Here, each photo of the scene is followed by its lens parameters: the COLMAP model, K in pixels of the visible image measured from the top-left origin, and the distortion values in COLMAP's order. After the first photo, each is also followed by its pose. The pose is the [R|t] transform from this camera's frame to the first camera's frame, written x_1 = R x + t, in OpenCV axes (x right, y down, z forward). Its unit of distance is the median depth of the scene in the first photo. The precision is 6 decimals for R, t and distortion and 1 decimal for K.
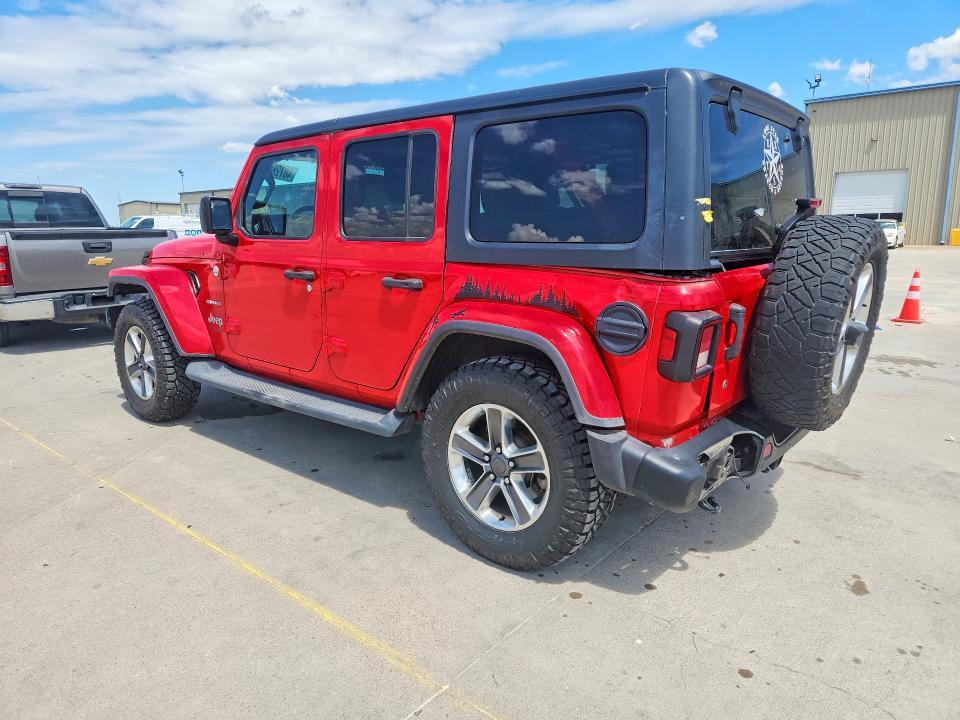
lens RADIAL K [[670.5, 0, 483.3], [0, 670.5, 359.7], [0, 0, 1]] dist [0.064116, -0.063268]
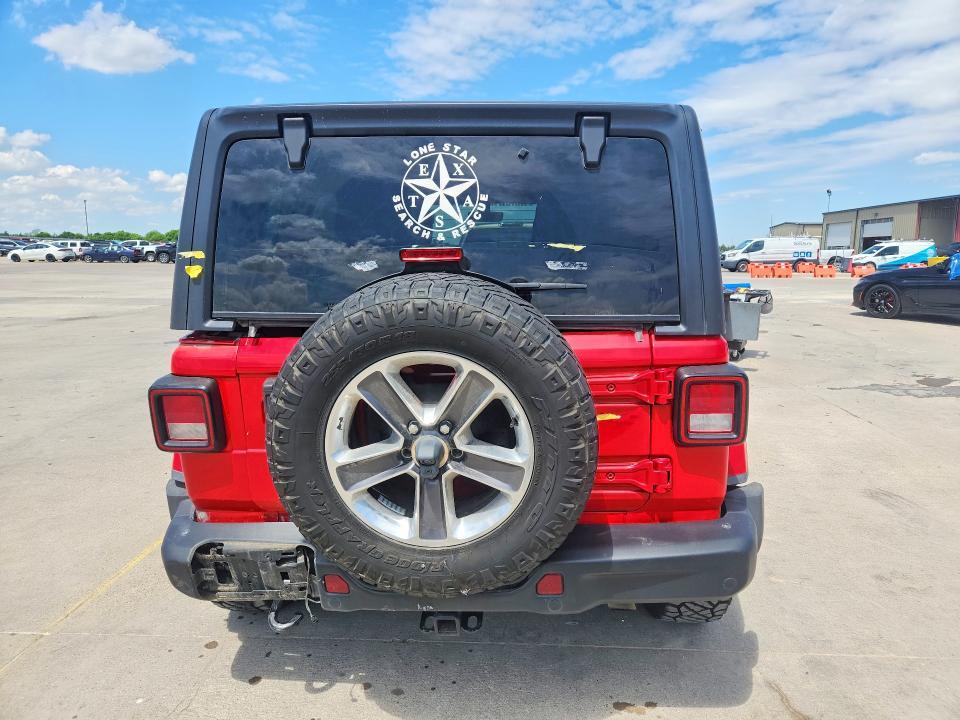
lens RADIAL K [[670.5, 0, 483.3], [0, 670.5, 359.7], [0, 0, 1]] dist [0.064116, -0.063268]
pose [[0.573151, 0.136512, -0.807999, 0.827123], [-0.157807, 0.985957, 0.054638, -0.134642], [0.804111, 0.096192, 0.586645, 0.515540]]
